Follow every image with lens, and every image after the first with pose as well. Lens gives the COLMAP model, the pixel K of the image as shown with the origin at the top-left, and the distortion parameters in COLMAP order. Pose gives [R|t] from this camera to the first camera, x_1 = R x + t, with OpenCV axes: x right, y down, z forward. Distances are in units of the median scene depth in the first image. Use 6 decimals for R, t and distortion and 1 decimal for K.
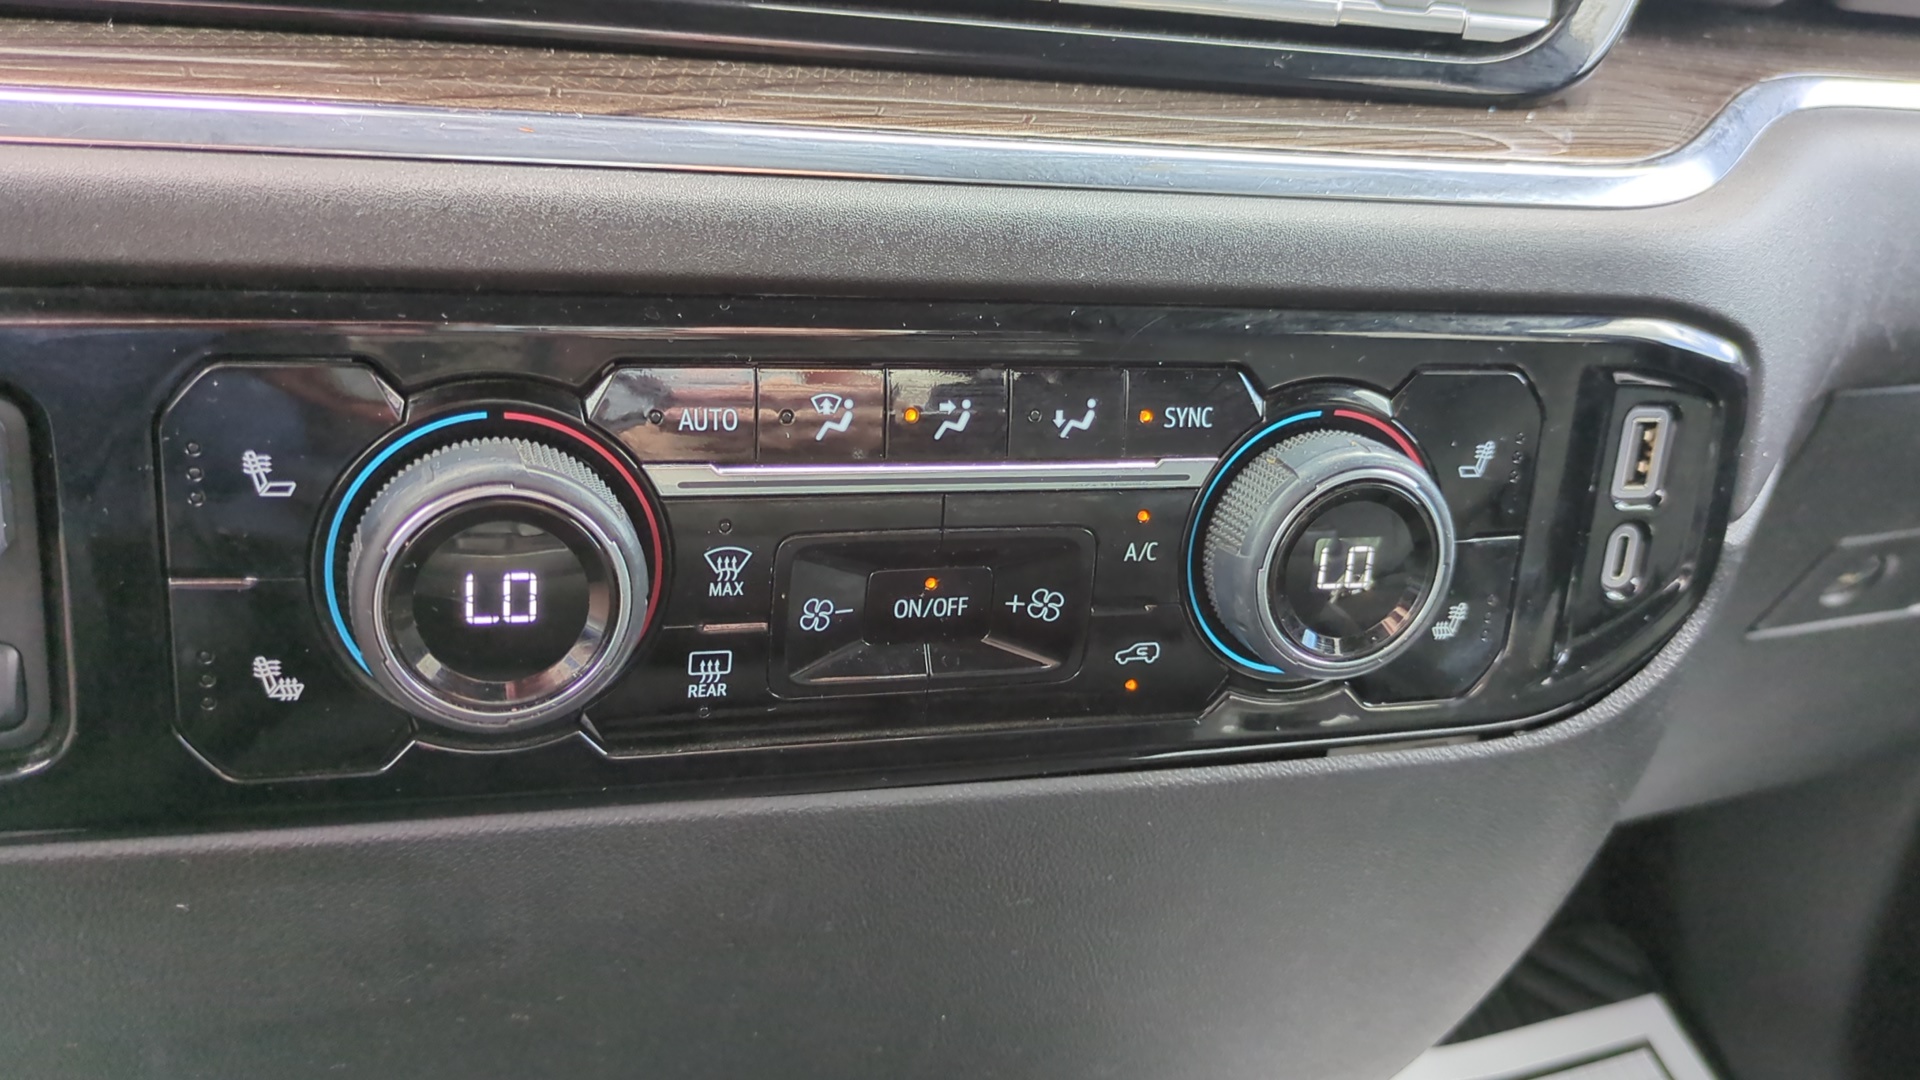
lens RADIAL K [[1624.0, 0, 968.4], [0, 1624.0, 551.4], [0, 0, 1]] dist [0.019154, -0.077176]
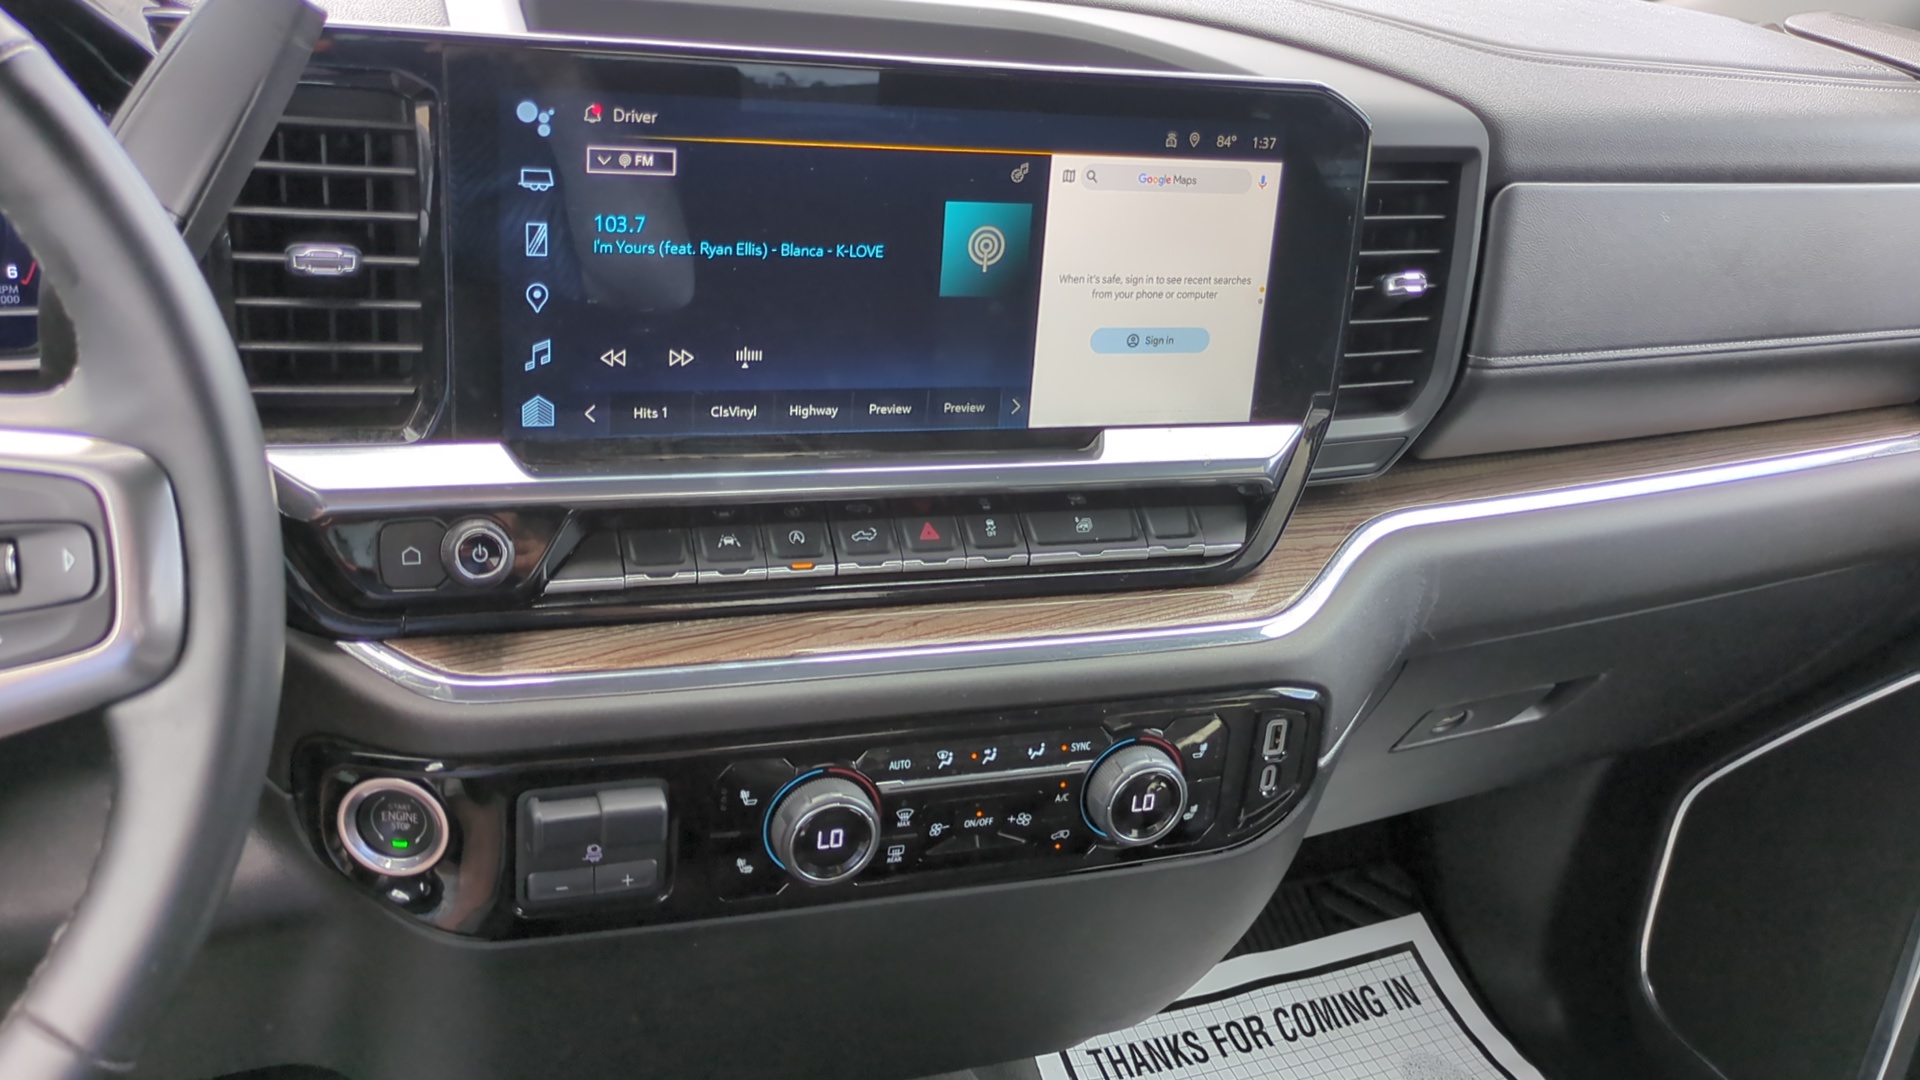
lens RADIAL K [[1624.0, 0, 968.9], [0, 1624.0, 546.5], [0, 0, 1]] dist [0.019154, -0.077176]
pose [[0.999020, 0.001798, 0.044230, -0.157709], [-0.004992, 0.997376, 0.072217, -0.601002], [-0.043984, -0.072367, 0.996408, -1.553585]]
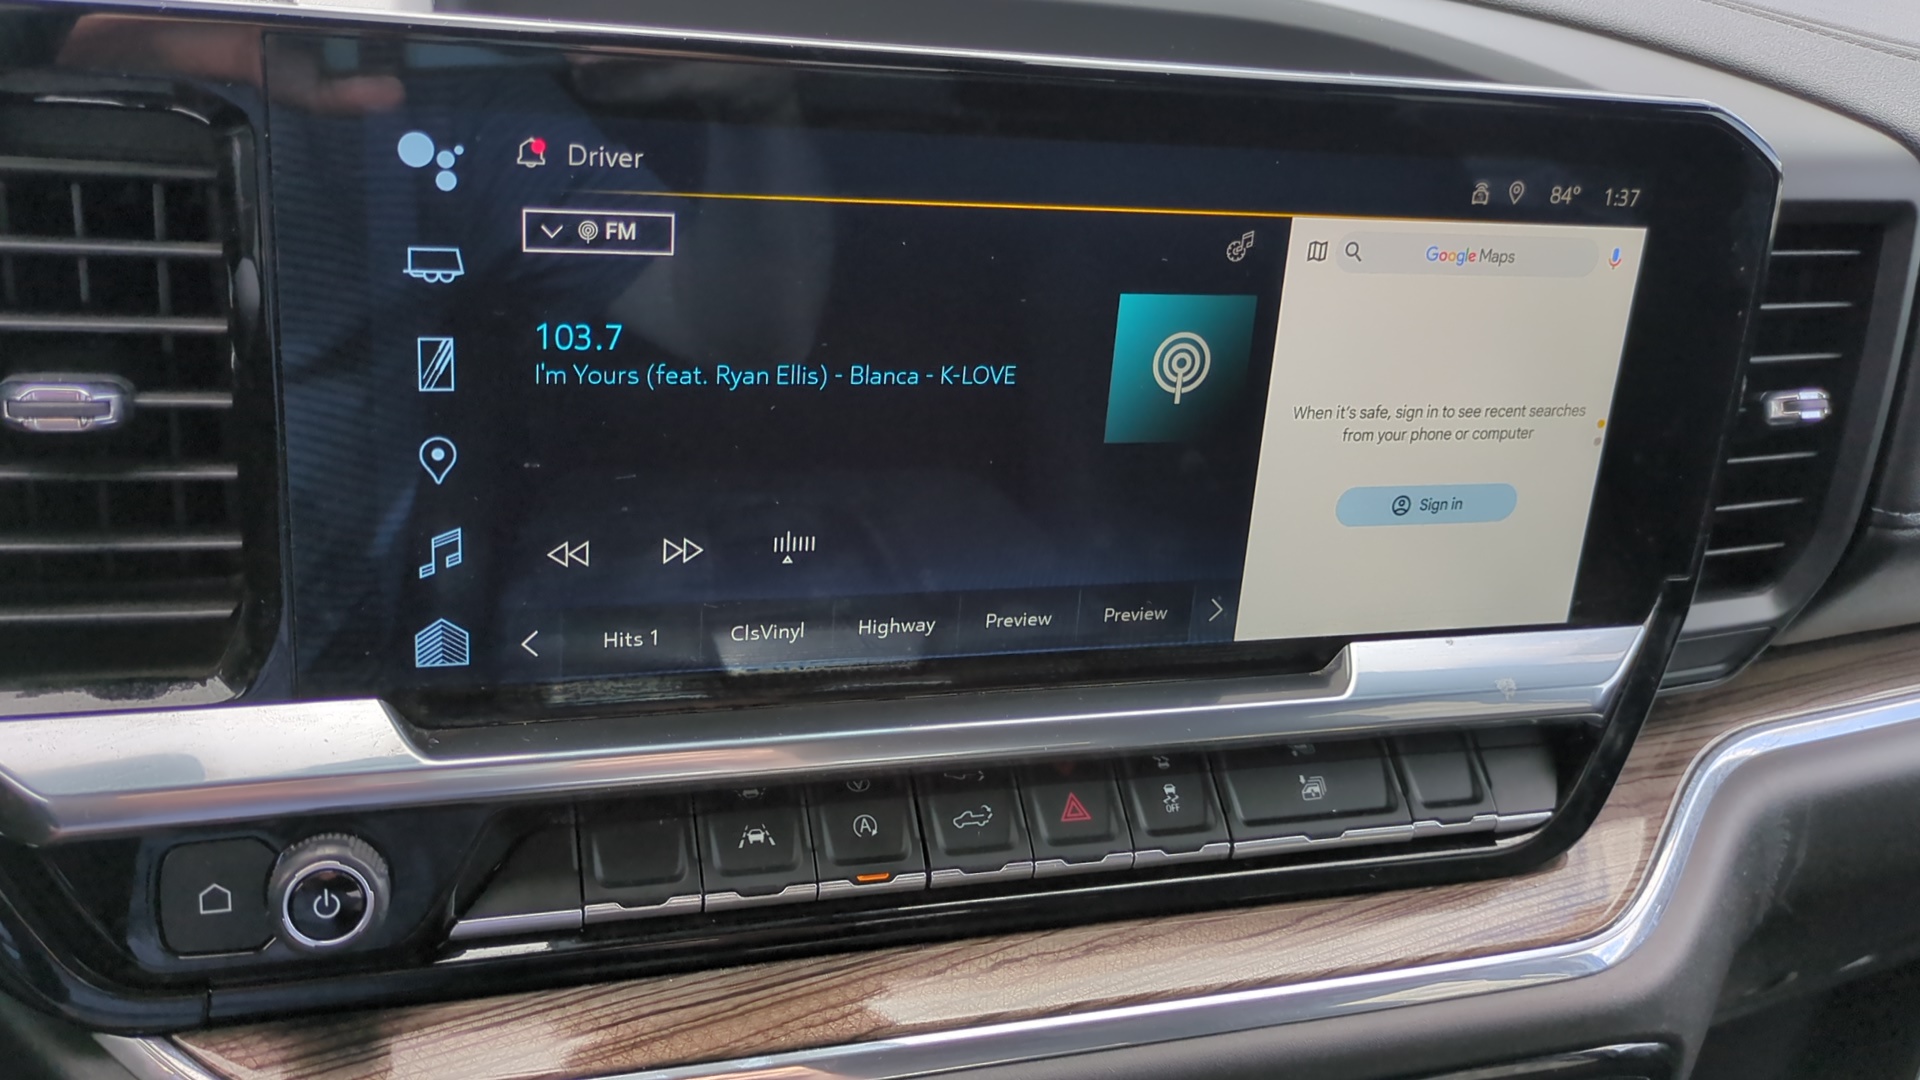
lens RADIAL K [[1624.0, 0, 960.0], [0, 1624.0, 526.4], [0, 0, 1]] dist [0.019154, -0.077176]
pose [[0.999812, 0.019064, 0.003658, -0.234778], [-0.019258, 0.997808, 0.063311, -0.824457], [-0.002443, -0.063370, 0.997987, -0.562032]]
